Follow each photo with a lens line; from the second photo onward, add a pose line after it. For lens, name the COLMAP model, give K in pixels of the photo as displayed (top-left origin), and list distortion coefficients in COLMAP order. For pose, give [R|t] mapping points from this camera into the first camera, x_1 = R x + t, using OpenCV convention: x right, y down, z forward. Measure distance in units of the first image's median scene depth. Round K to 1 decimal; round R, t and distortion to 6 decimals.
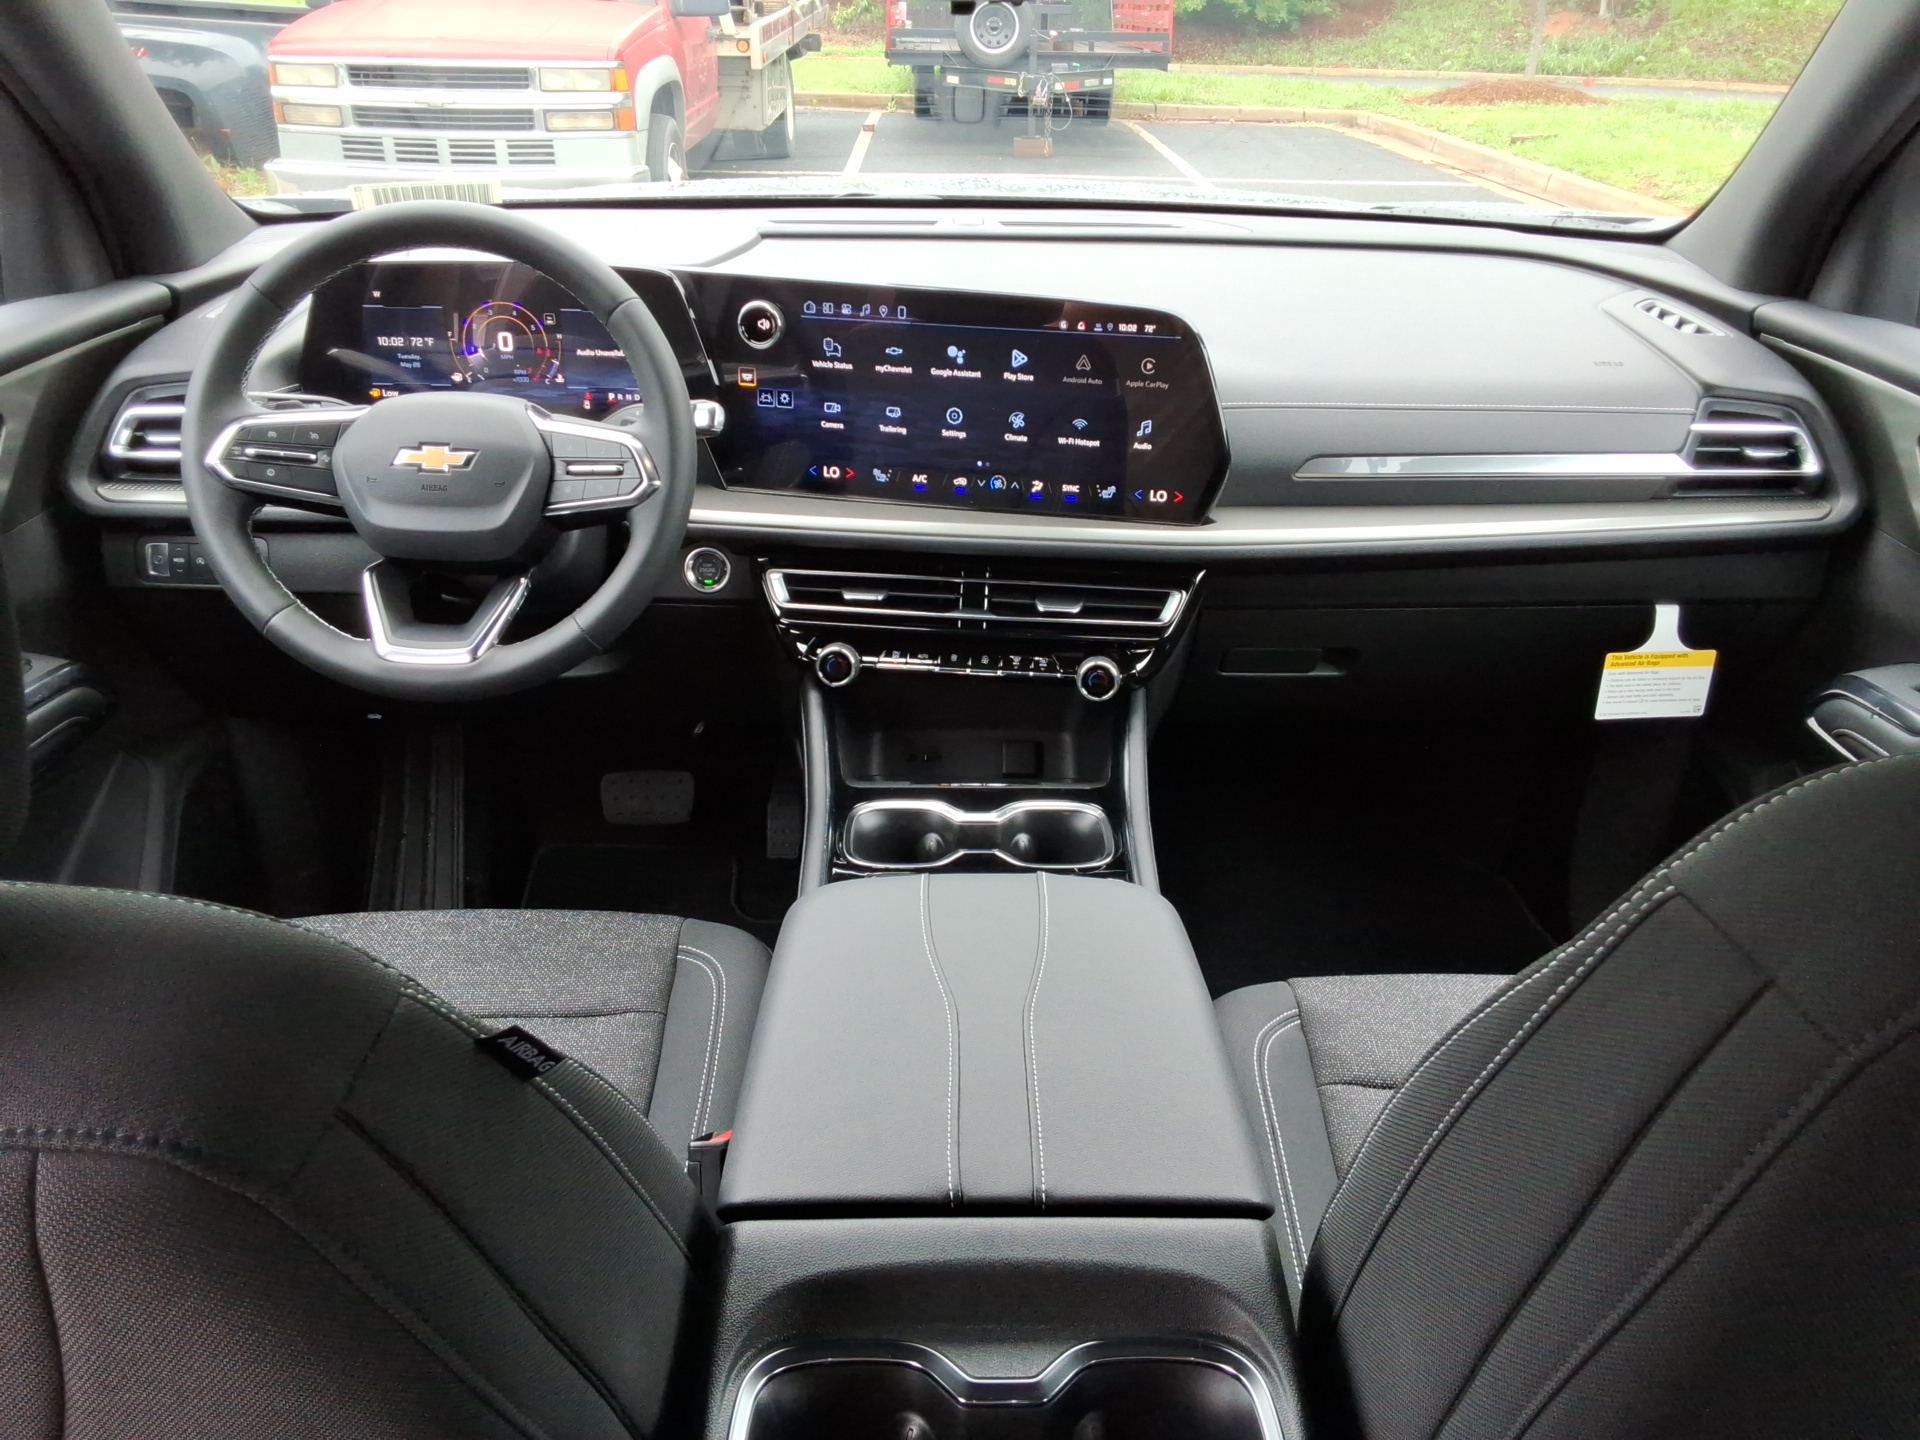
lens RADIAL K [[1533.6, 0, 976.3], [0, 1533.6, 719.0], [0, 0, 1]] dist [0.098466, -0.149336]
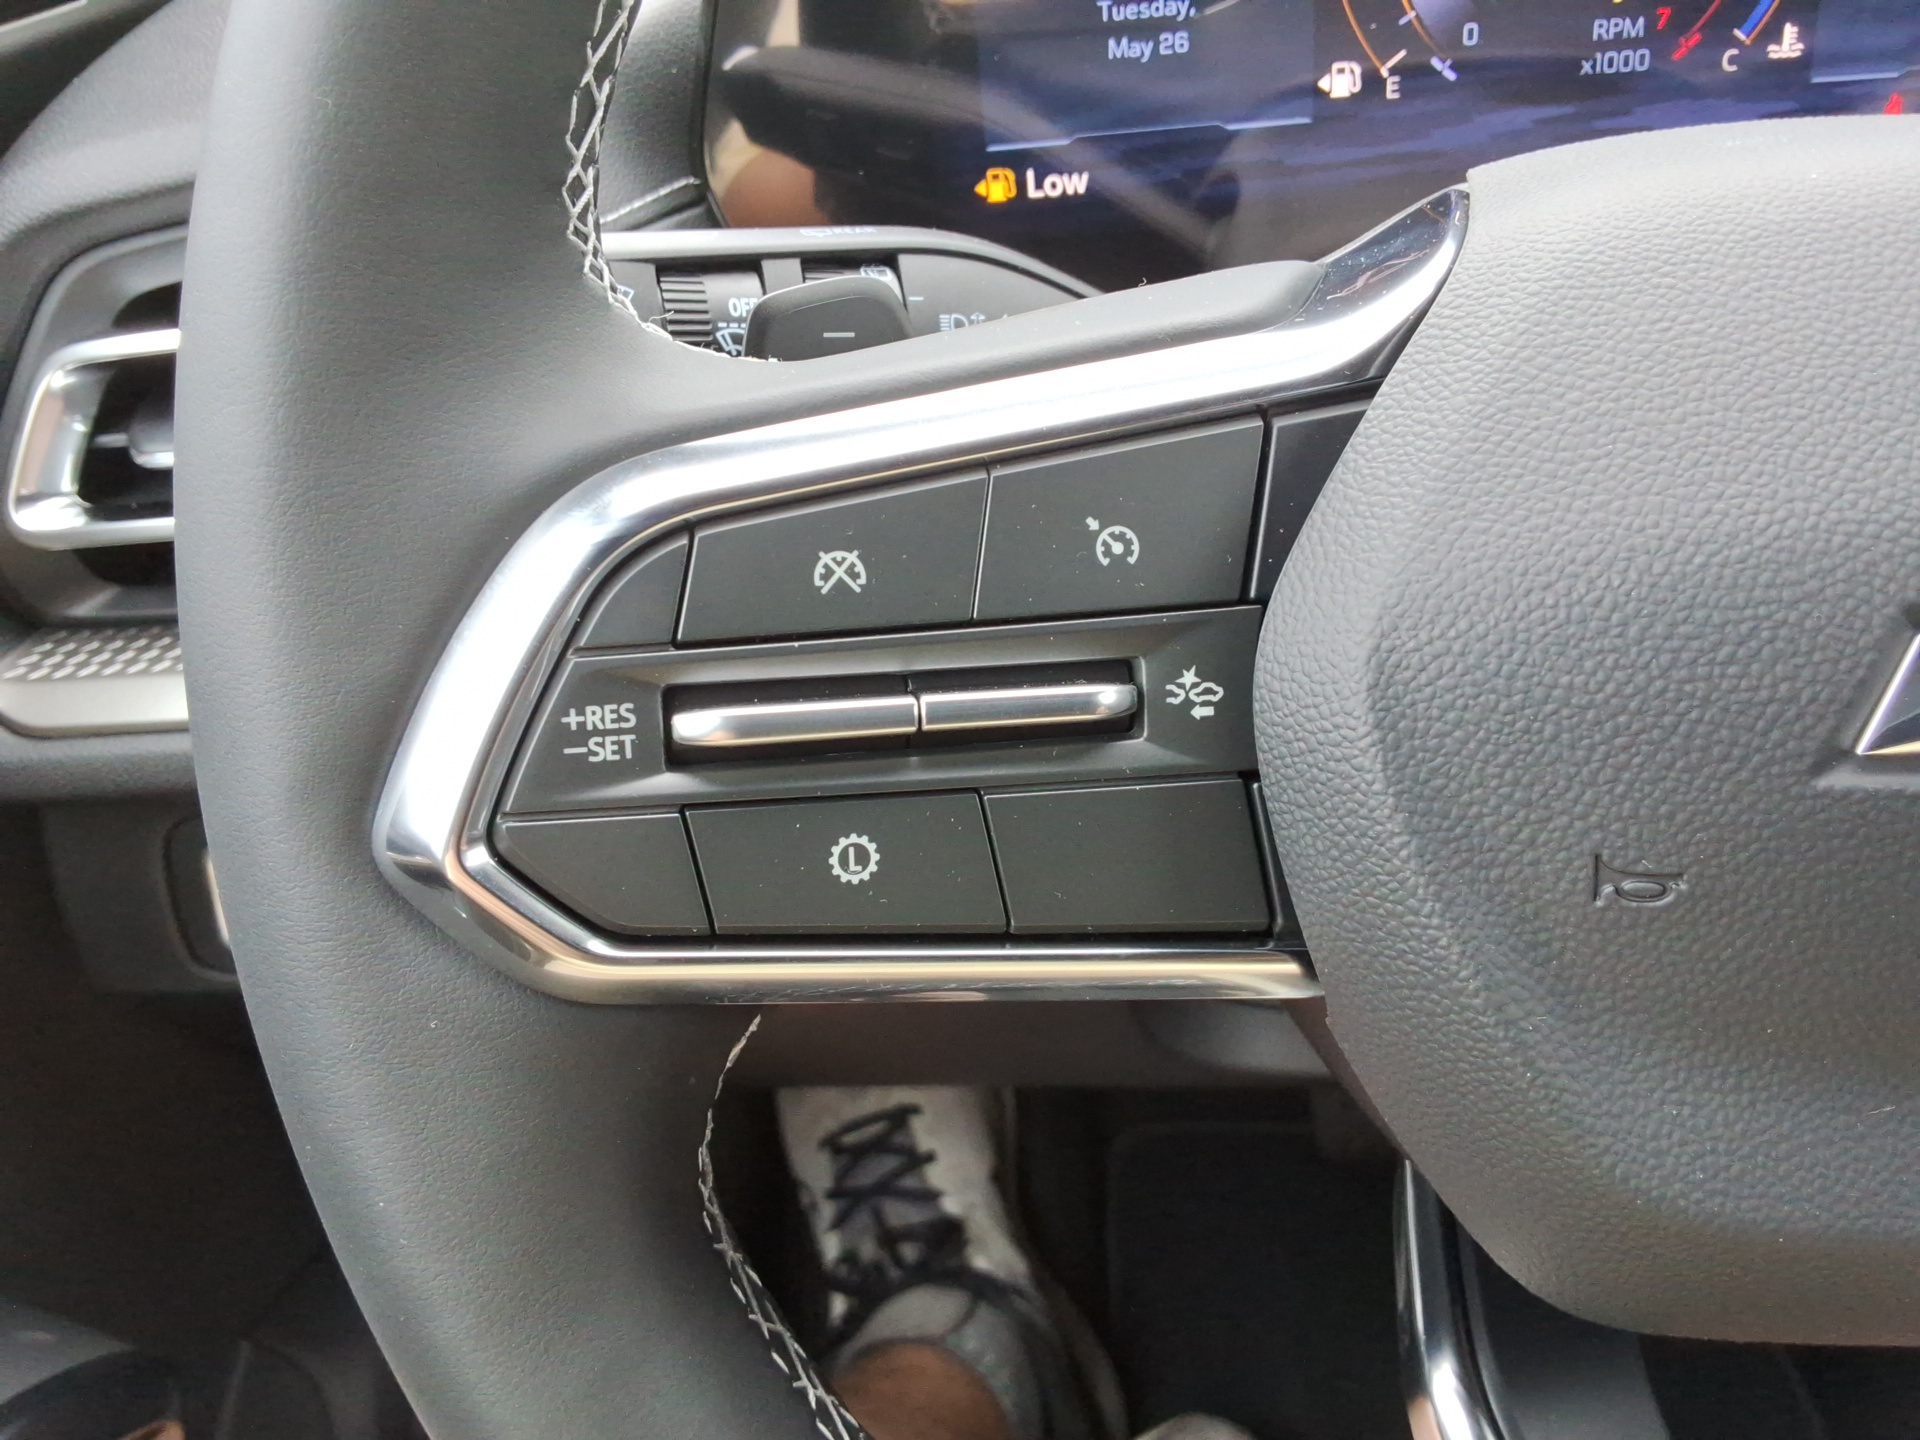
lens RADIAL K [[1533.6, 0, 976.3], [0, 1533.6, 719.0], [0, 0, 1]] dist [0.098466, -0.149336]
pose [[0.992278, -0.050726, -0.113189, -0.370452], [0.066320, 0.988130, 0.138568, -0.162744], [0.104816, -0.145005, 0.983863, 0.755220]]
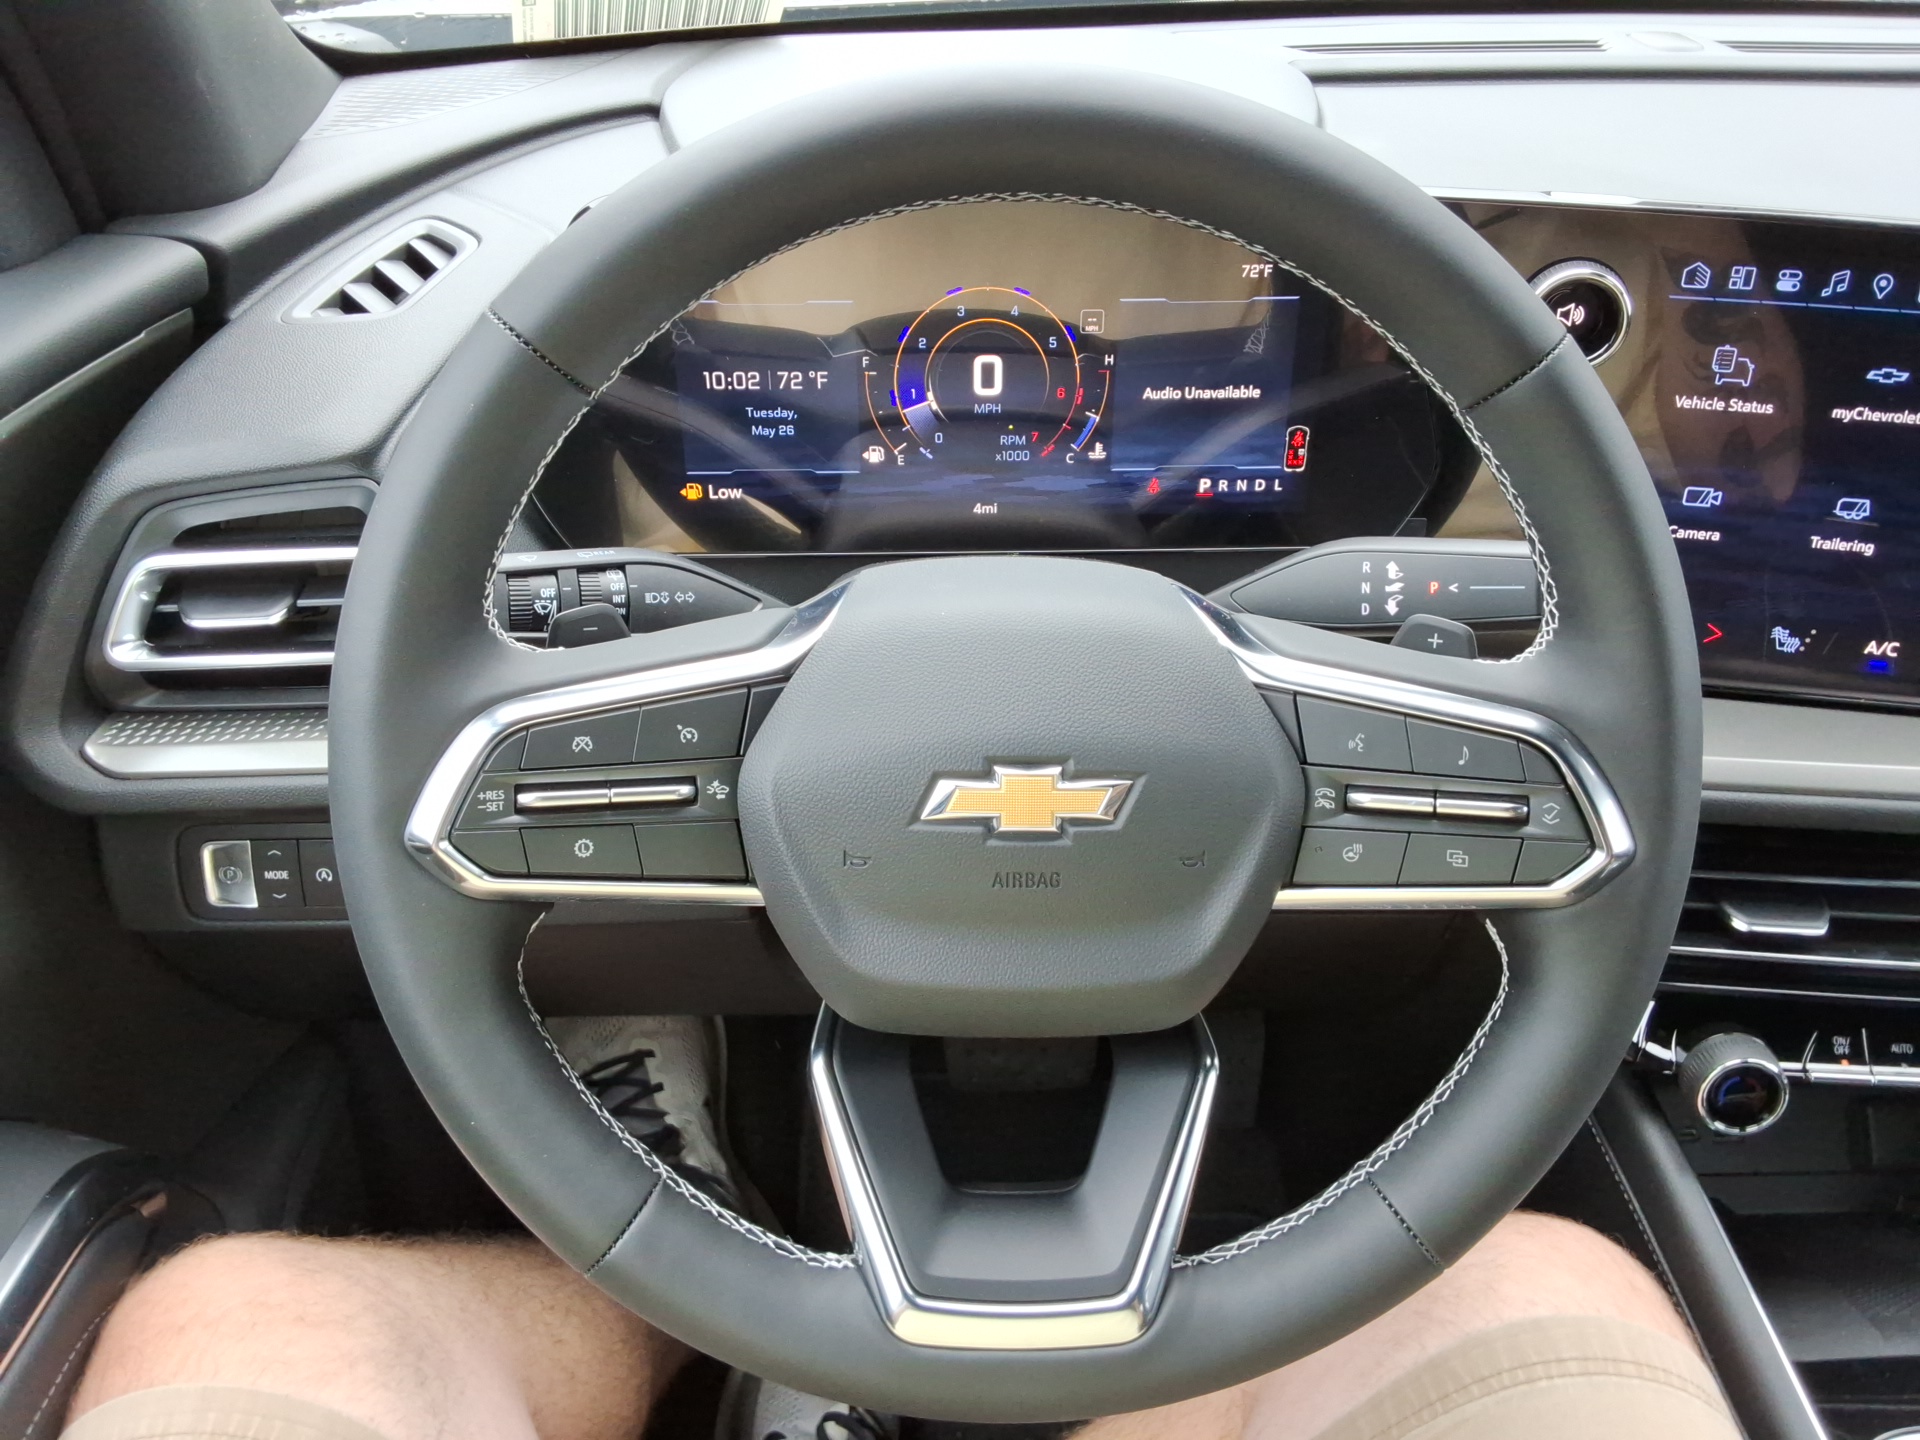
lens RADIAL K [[1531.1, 0, 959.4], [0, 1531.1, 710.3], [0, 0, 1]] dist [0.150172, -0.228581]
pose [[0.999750, -0.018124, 0.013131, -0.319700], [0.016389, 0.992399, 0.121966, -0.202550], [-0.015241, -0.121720, 0.992447, 0.553649]]
